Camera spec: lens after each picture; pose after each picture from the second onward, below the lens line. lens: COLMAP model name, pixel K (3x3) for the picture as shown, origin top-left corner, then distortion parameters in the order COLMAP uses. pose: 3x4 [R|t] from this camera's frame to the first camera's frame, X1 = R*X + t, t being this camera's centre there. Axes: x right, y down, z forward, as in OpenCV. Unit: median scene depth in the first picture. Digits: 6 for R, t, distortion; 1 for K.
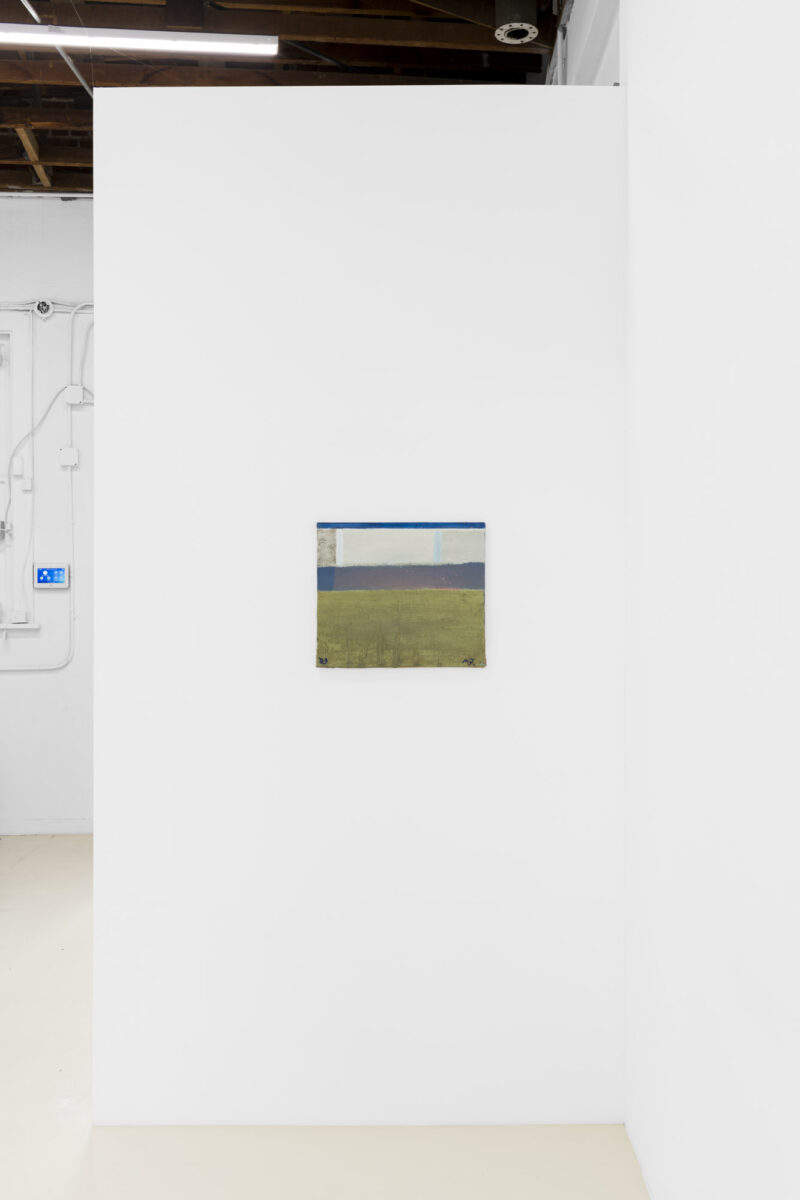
lens RADIAL K [[1226.2, 0, 400.9], [0, 1226.2, 597.4], [0, 0, 1]] dist [0.070244, 0.000000]
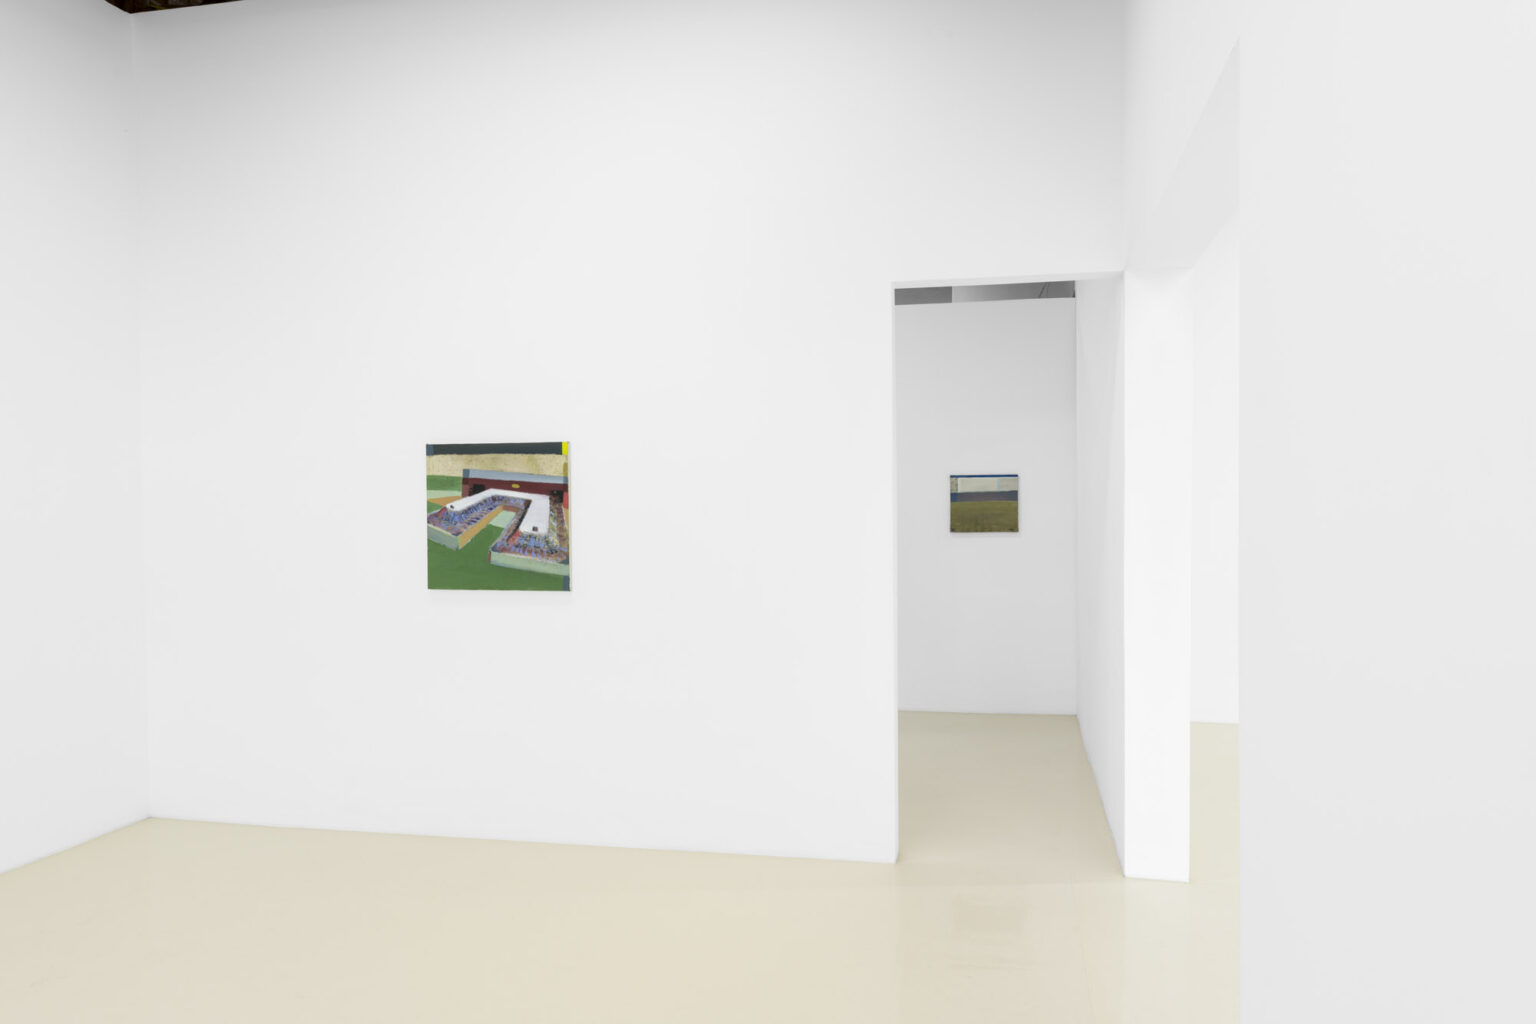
lens RADIAL K [[1048.1, 0, 768.3], [0, 1048.1, 518.3], [0, 0, 1]] dist [0.004719, -0.004337]
pose [[0.966407, -0.005851, -0.256948, 0.125705], [0.008391, 0.999926, 0.008790, 0.006004], [0.256878, -0.010651, 0.966385, -1.204620]]
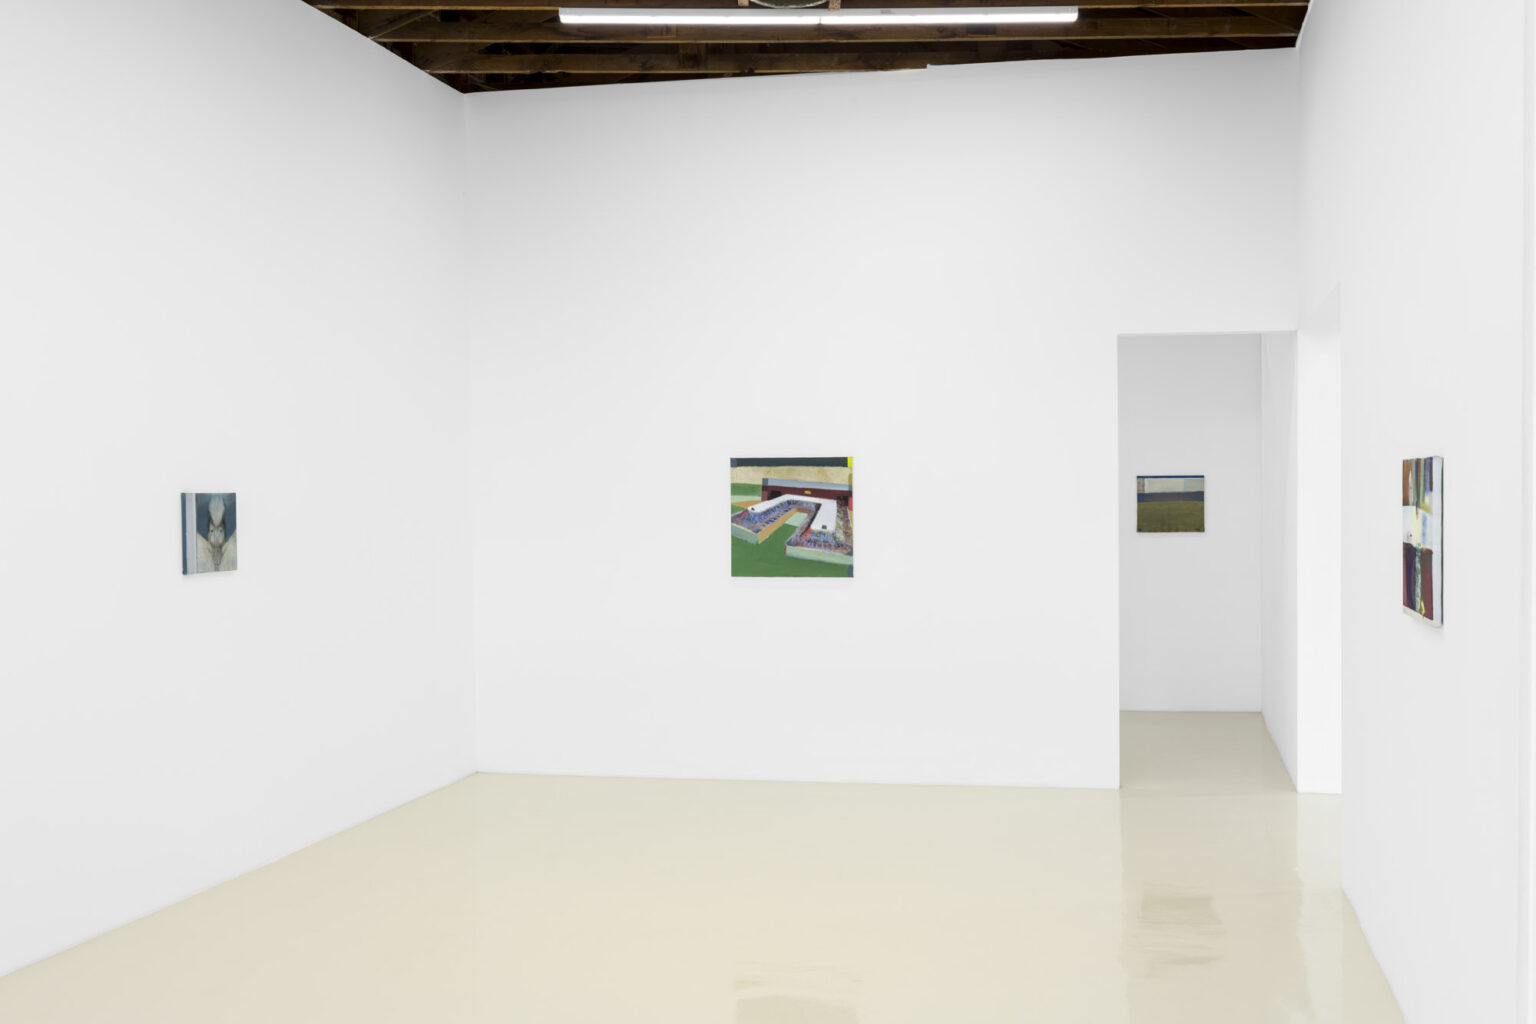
lens RADIAL K [[1662.8, 0, 775.3], [0, 1662.8, 514.7], [0, 0, 1]] dist [-0.041559, 0.000000]
pose [[0.966315, -0.006156, -0.257290, 0.093603], [0.008132, 0.999945, 0.006614, -0.008951], [0.257235, -0.008483, 0.966312, -2.558382]]
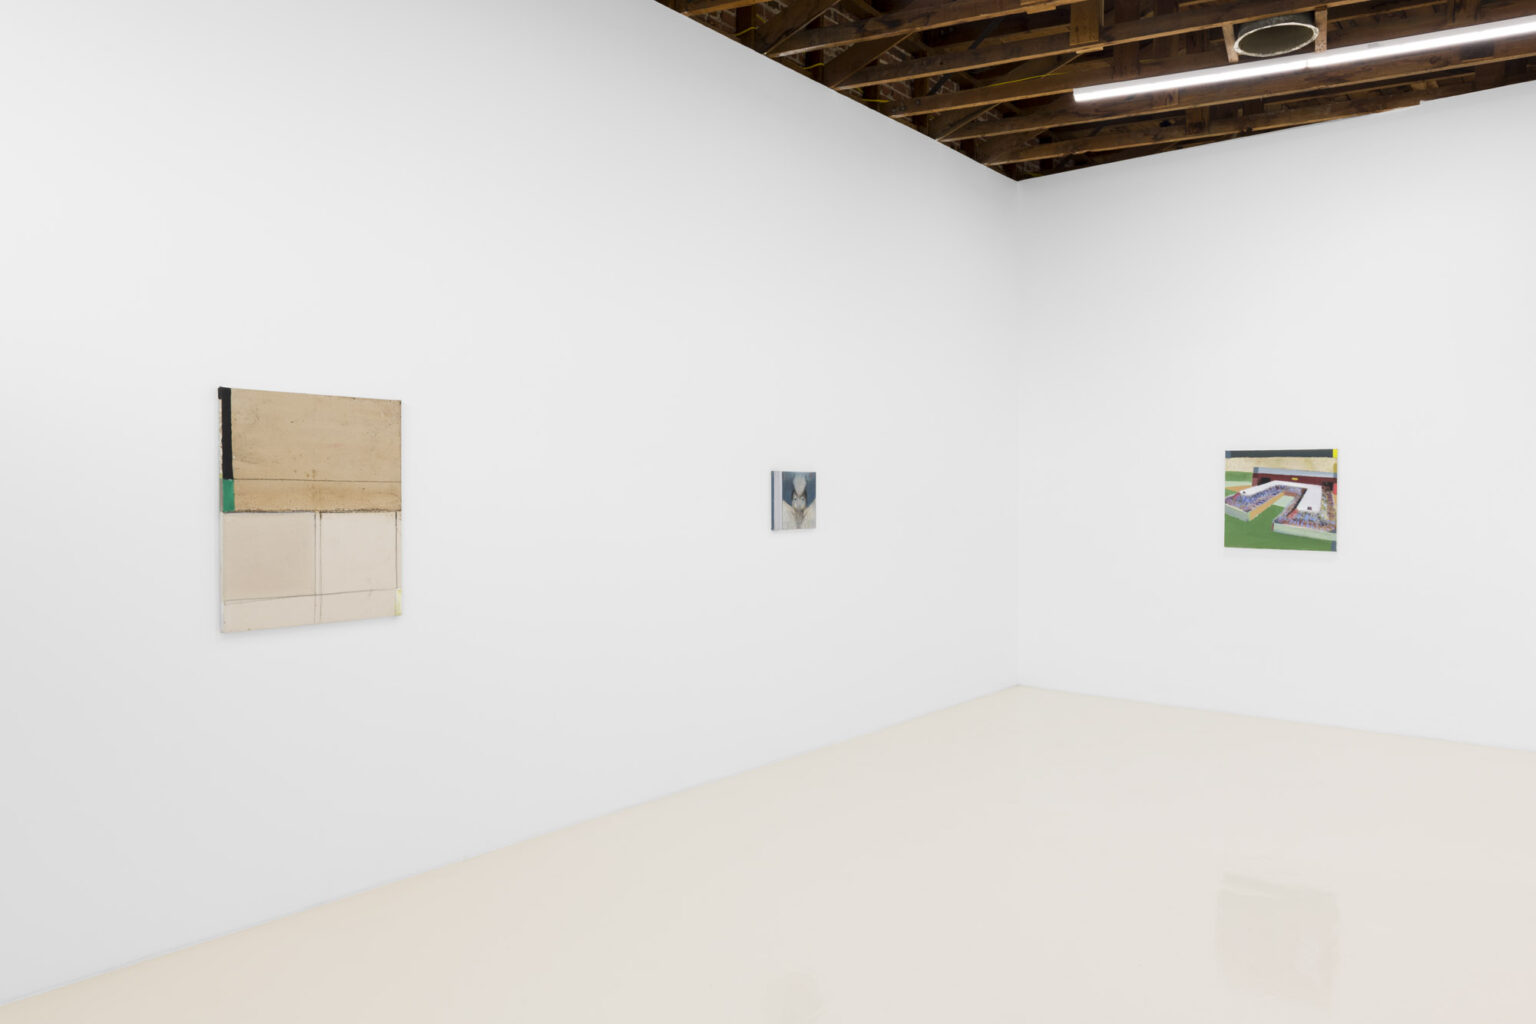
lens RADIAL K [[1048.1, 0, 774.4], [0, 1048.1, 506.0], [0, 0, 1]] dist [0.004719, -0.004337]
pose [[0.740238, 0.012547, -0.672228, 0.070806], [-0.007420, 0.999917, 0.010492, 0.011269], [0.672304, -0.002779, 0.740270, -2.122741]]
